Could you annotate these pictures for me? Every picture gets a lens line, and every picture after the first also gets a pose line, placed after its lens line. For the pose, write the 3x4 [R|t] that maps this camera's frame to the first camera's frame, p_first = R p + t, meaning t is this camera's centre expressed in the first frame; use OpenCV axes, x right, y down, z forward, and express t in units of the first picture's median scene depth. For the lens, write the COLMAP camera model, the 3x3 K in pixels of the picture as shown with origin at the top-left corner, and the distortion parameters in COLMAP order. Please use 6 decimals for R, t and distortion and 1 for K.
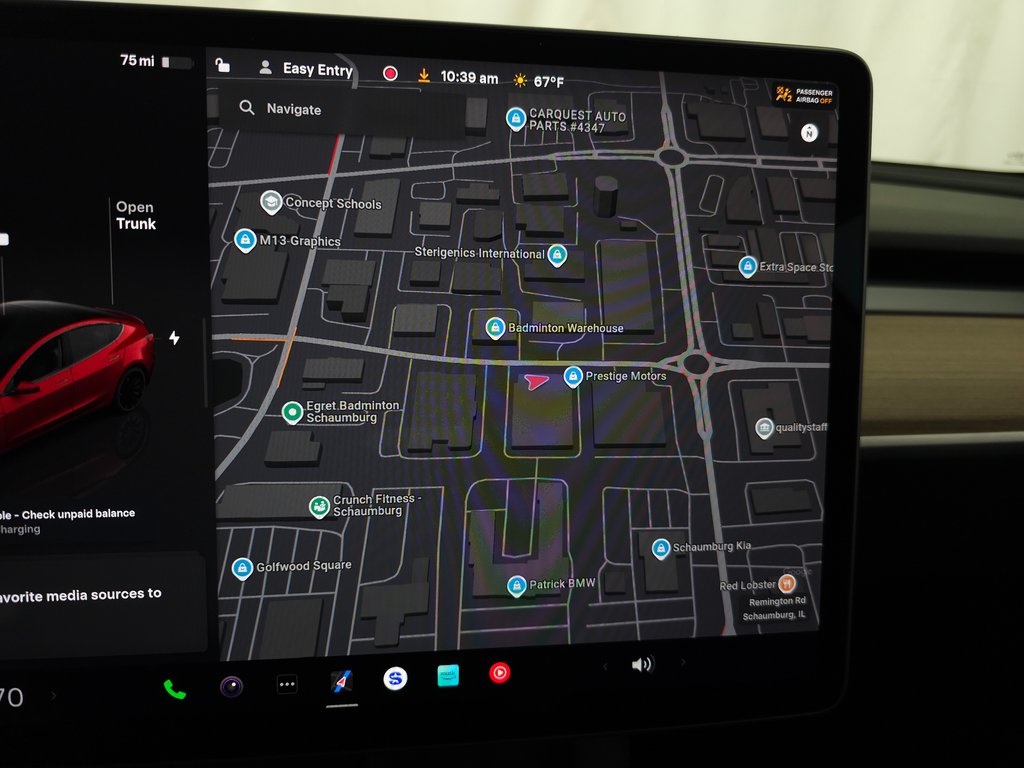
lens RADIAL K [[681.4, 0, 508.7], [0, 681.4, 372.9], [0, 0, 1]] dist [0.011165, -0.023263]
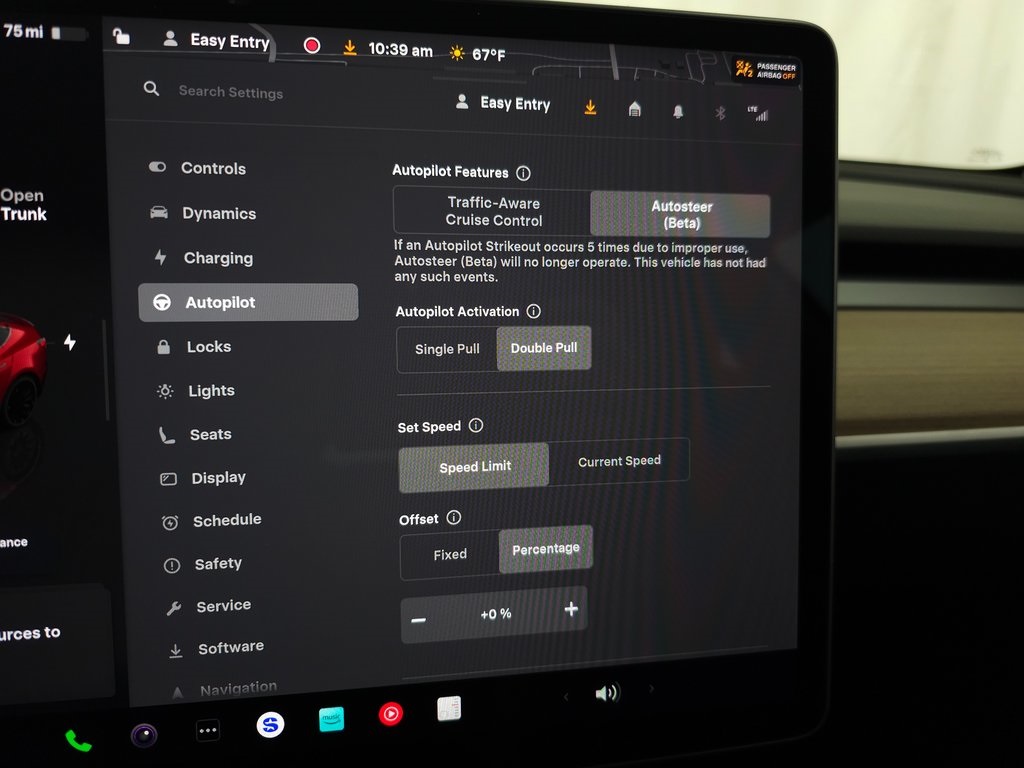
lens RADIAL K [[681.4, 0, 509.2], [0, 681.4, 370.1], [0, 0, 1]] dist [0.011165, -0.023263]
pose [[0.999259, -0.019997, 0.032873, 0.047986], [0.020563, 0.999645, -0.016962, 0.011111], [-0.032522, 0.017626, 0.999316, 0.095256]]
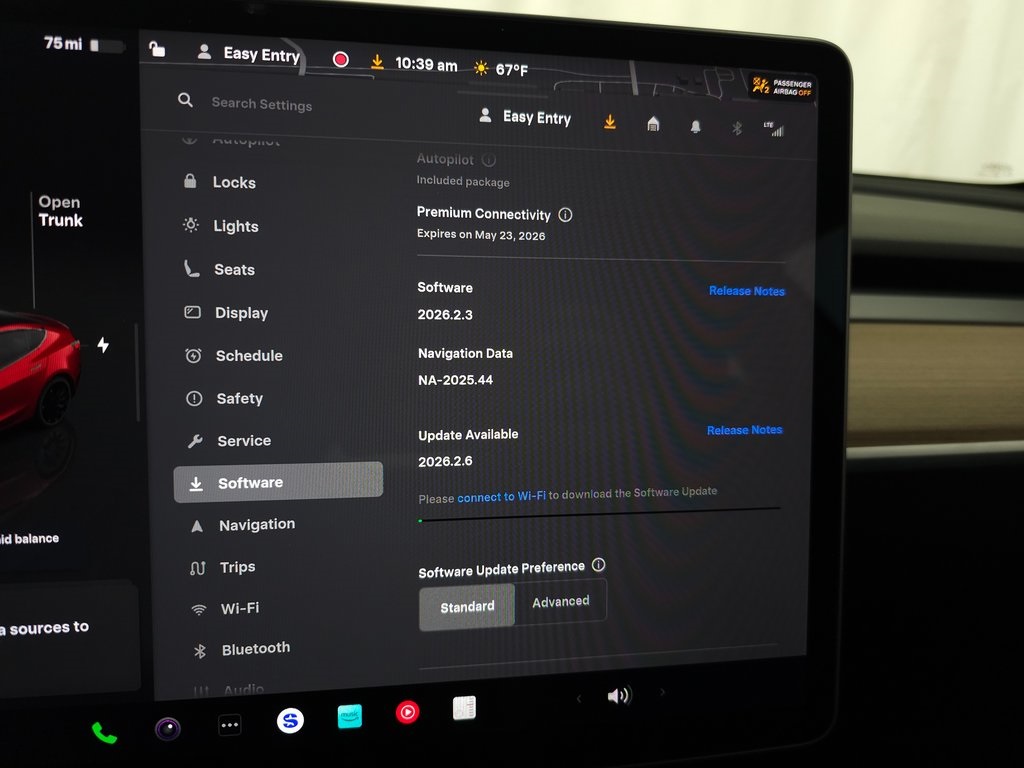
lens RADIAL K [[681.4, 0, 507.9], [0, 681.4, 375.3], [0, 0, 1]] dist [0.011165, -0.023263]
pose [[0.999697, -0.007138, 0.023567, 0.028462], [0.007651, 0.999735, -0.021725, 0.012969], [-0.023406, 0.021899, 0.999486, 0.073831]]
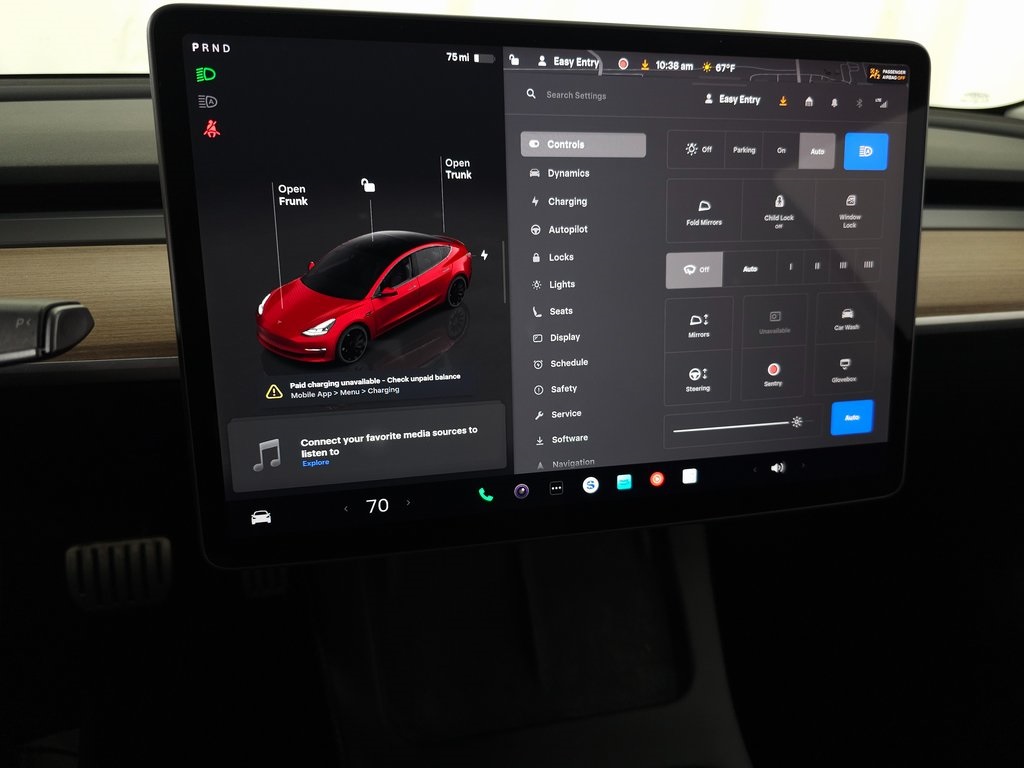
lens RADIAL K [[681.4, 0, 512.2], [0, 681.4, 377.9], [0, 0, 1]] dist [0.011165, -0.023263]
pose [[0.995327, -0.046039, 0.084874, -0.548223], [0.037452, 0.994269, 0.100131, 0.064372], [-0.088998, -0.096484, 0.991348, -0.456948]]
